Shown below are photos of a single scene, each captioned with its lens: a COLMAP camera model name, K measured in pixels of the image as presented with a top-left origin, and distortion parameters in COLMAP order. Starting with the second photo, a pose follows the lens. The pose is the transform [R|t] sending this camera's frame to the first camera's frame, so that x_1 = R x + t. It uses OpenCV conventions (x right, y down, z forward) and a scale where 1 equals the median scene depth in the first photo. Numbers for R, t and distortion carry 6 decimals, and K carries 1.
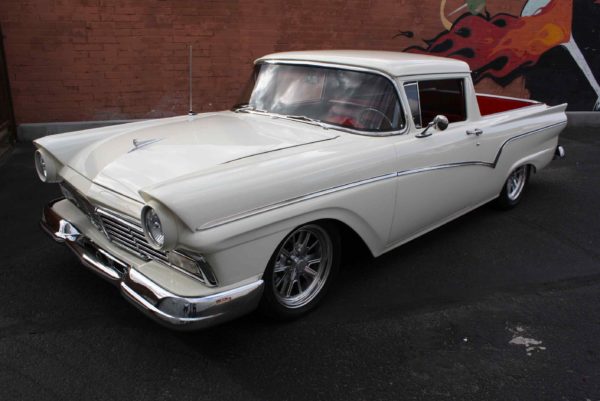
lens RADIAL K [[514.0, 0, 300.0], [0, 514.0, 200.5], [0, 0, 1]] dist [-0.158267, 0.147516]
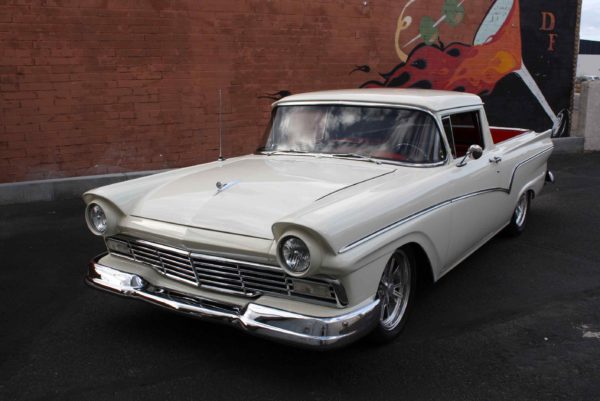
lens RADIAL K [[629.1, 0, 300.0], [0, 629.1, 200.5], [0, 0, 1]] dist [-0.084029, 0.018804]
pose [[0.979562, -0.072194, 0.187738, -0.162235], [0.092590, 0.990442, -0.102236, 0.023586], [-0.178563, 0.117530, 0.976884, -0.102155]]
